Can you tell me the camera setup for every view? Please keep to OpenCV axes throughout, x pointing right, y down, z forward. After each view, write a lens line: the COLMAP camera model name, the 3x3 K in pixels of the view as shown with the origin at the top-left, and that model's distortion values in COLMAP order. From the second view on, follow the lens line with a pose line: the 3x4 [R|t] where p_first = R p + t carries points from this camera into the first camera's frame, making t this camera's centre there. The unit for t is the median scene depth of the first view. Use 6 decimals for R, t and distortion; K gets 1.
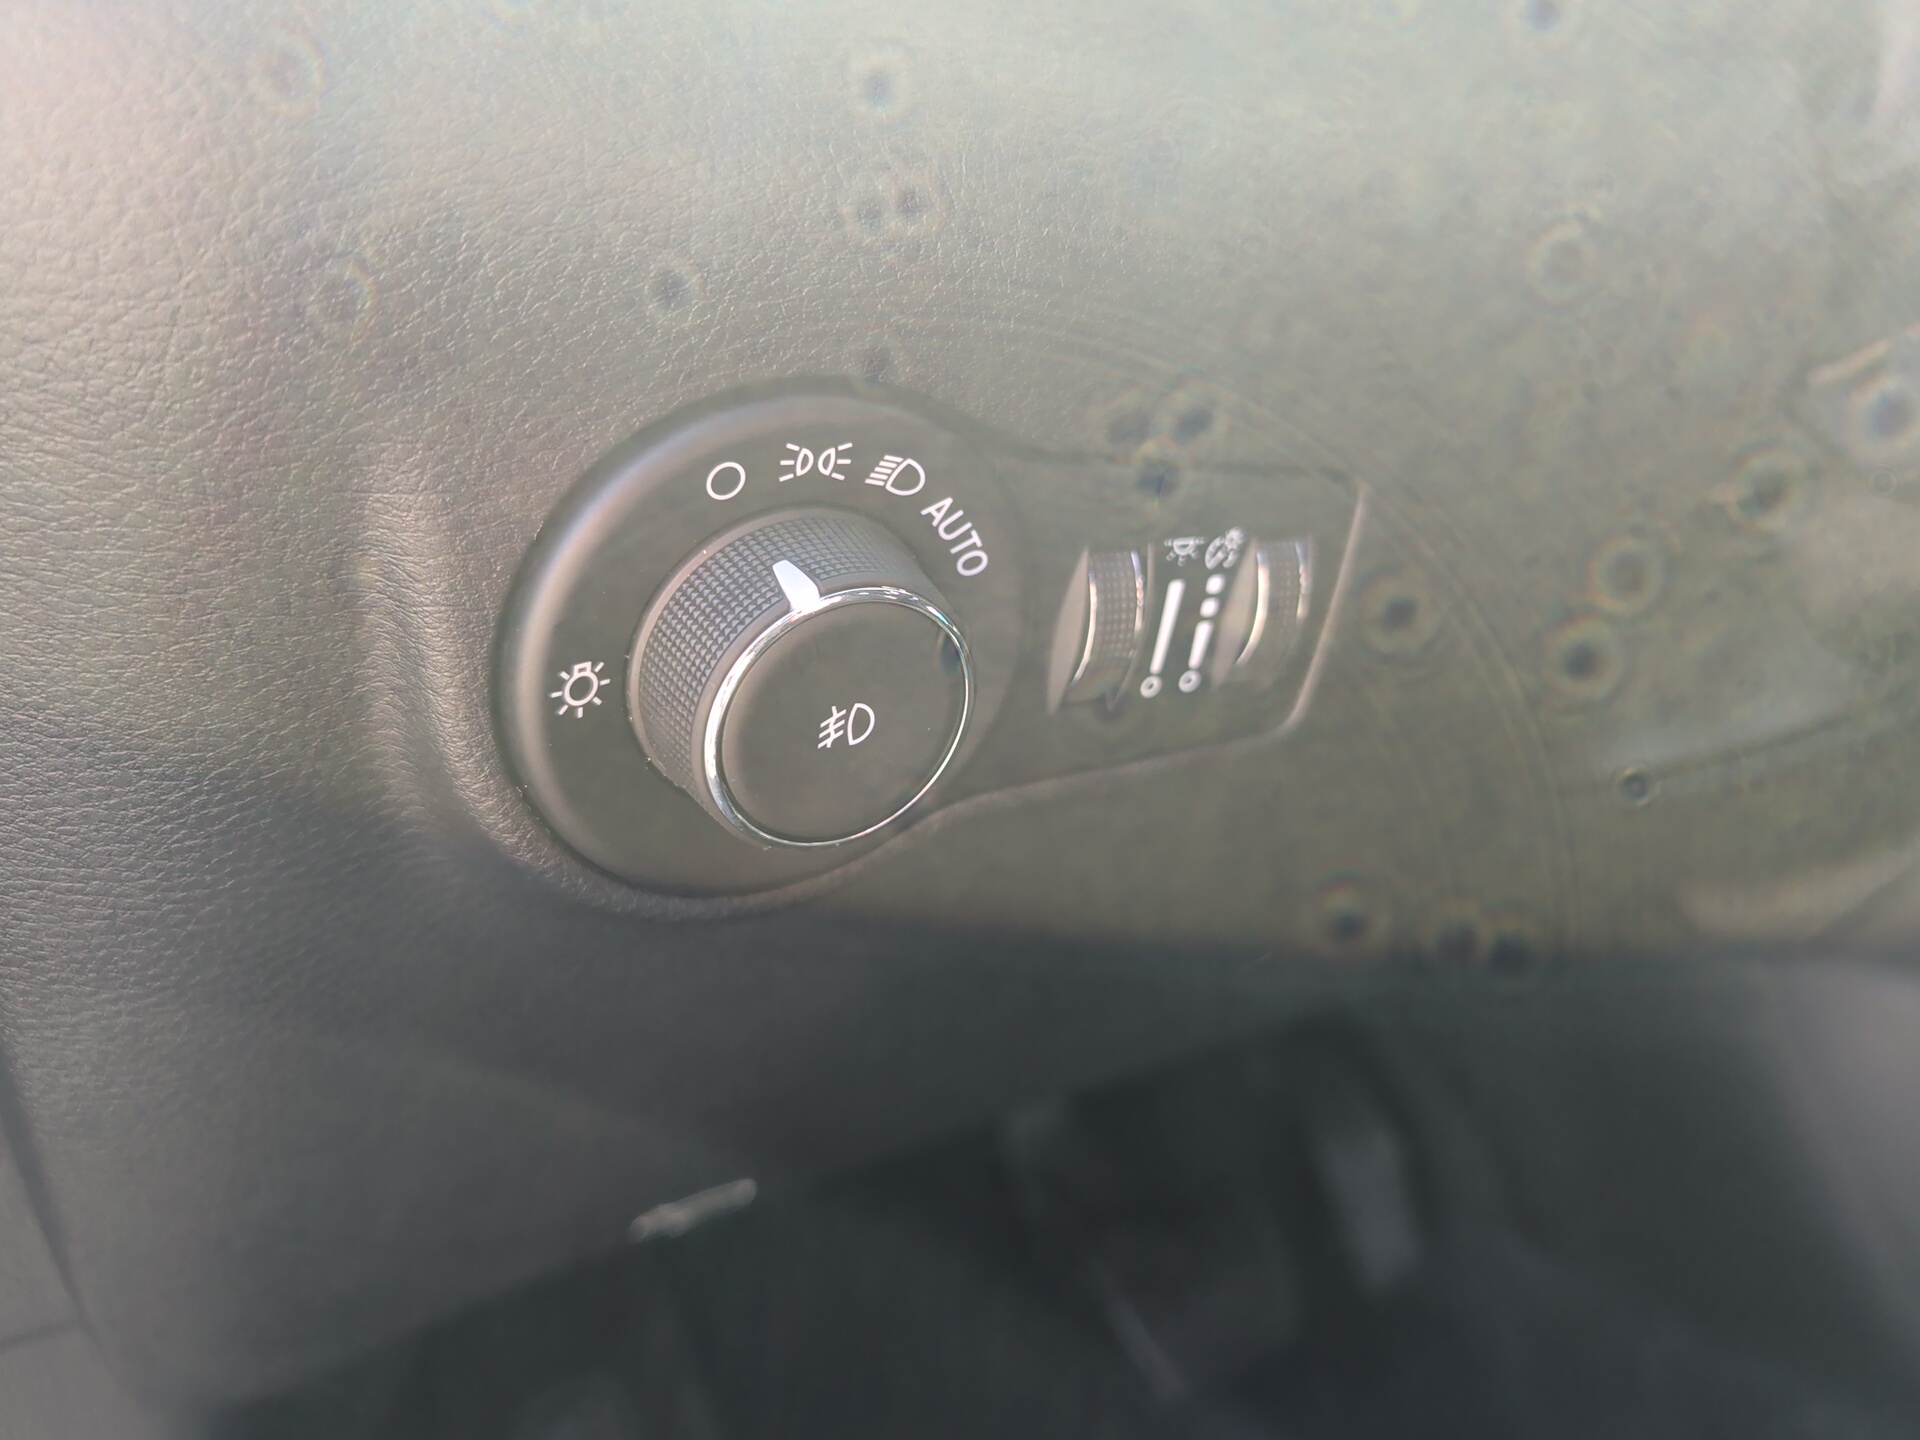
lens RADIAL K [[1874.1, 0, 969.1], [0, 1874.1, 724.0], [0, 0, 1]] dist [0.079890, -0.169890]
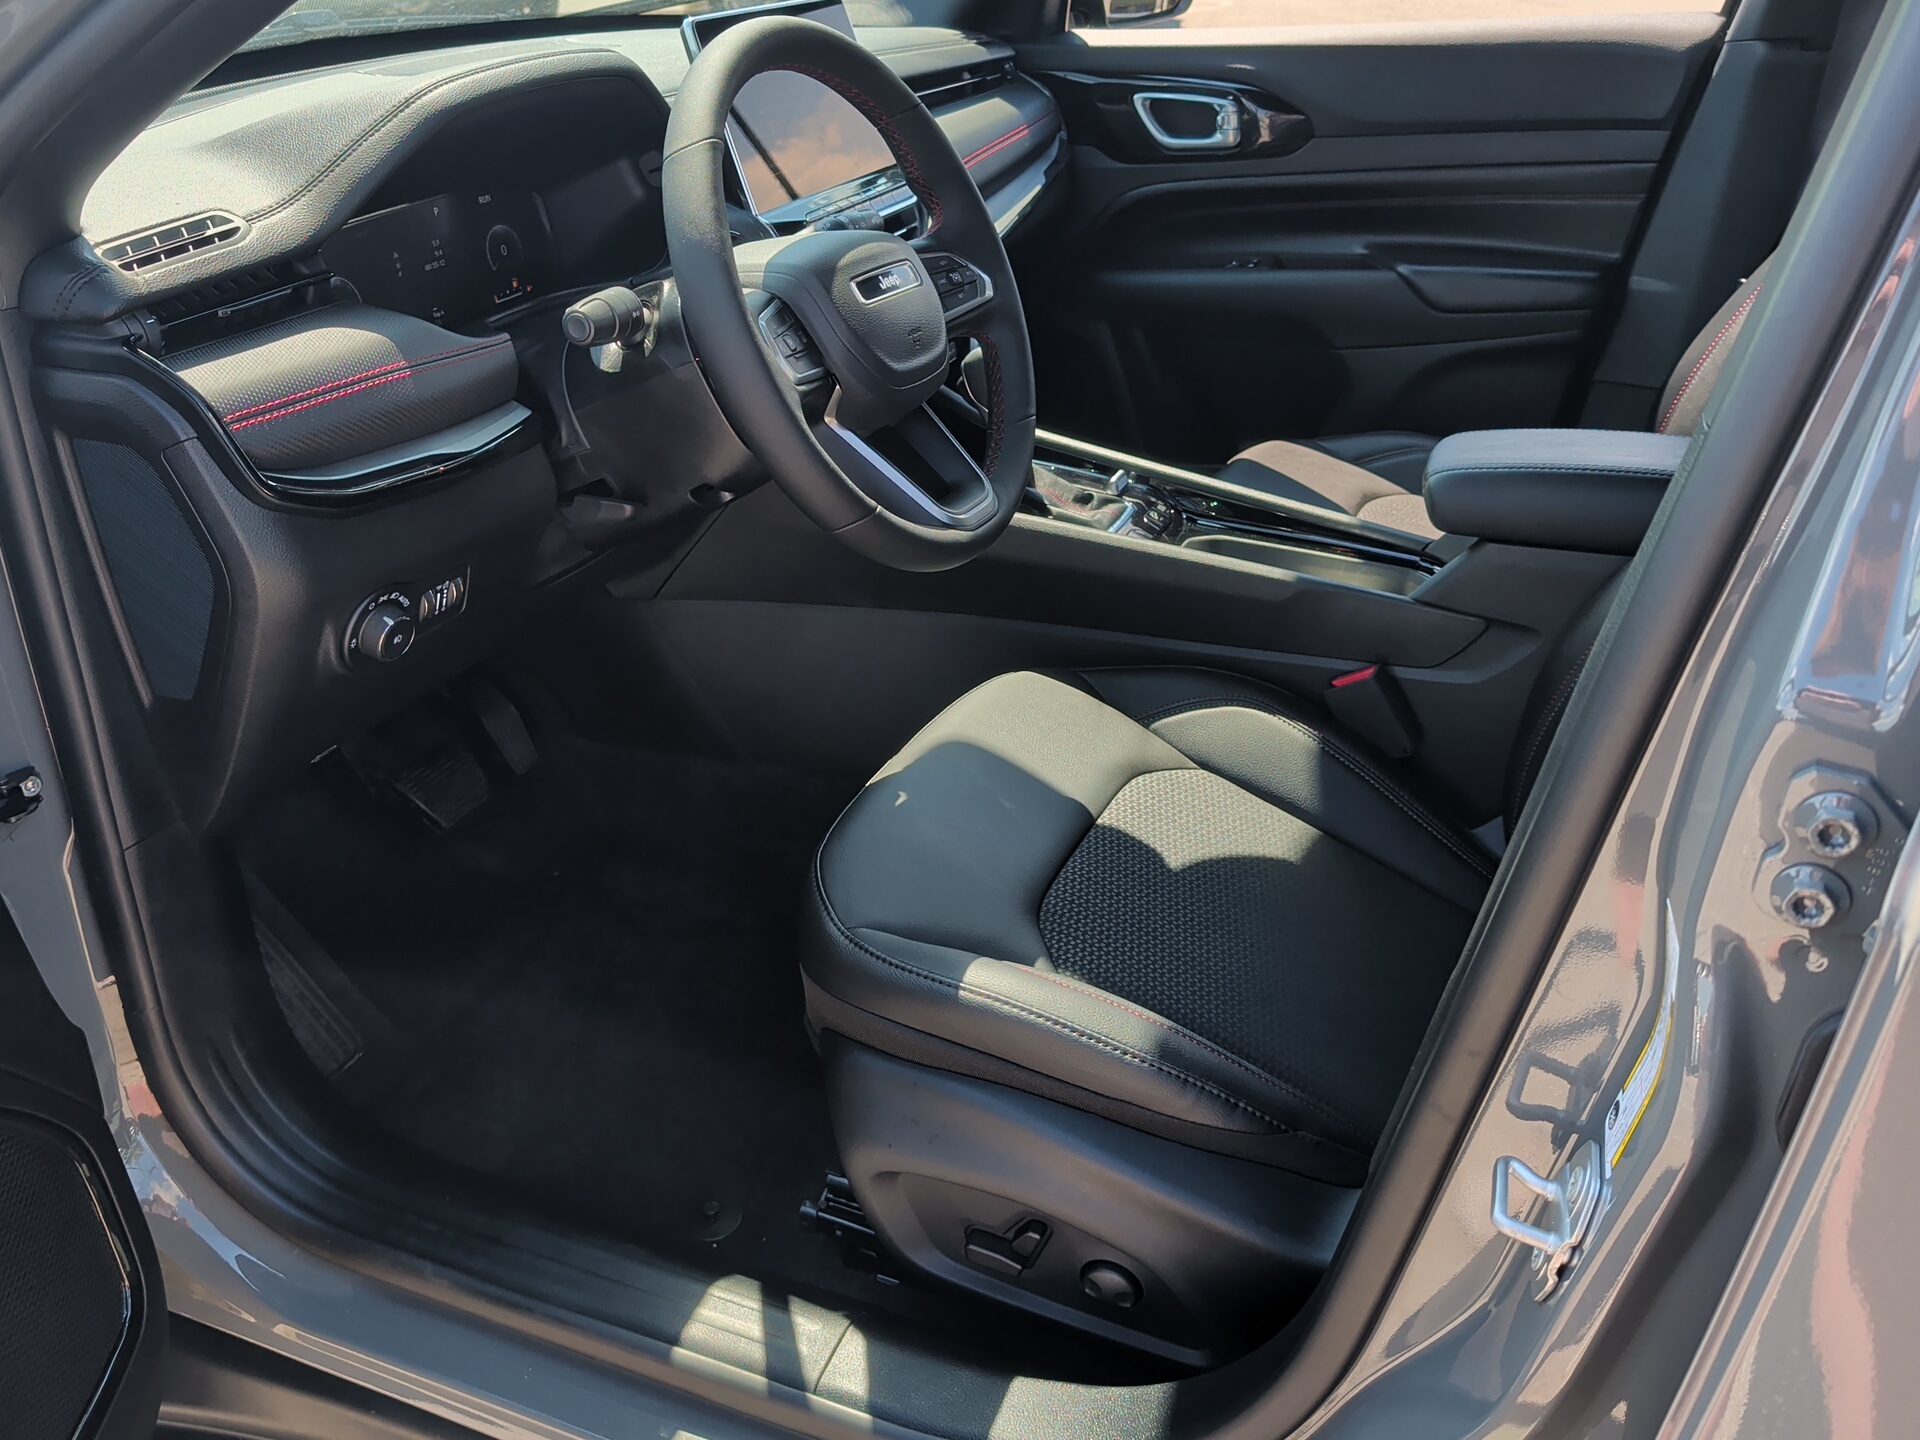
lens RADIAL K [[1874.1, 0, 969.1], [0, 1874.1, 724.0], [0, 0, 1]] dist [0.079890, -0.169890]
pose [[0.875883, -0.232579, 0.422773, -0.894459], [0.140365, 0.961089, 0.237920, -0.763013], [-0.461657, -0.149047, 0.874447, -4.302670]]
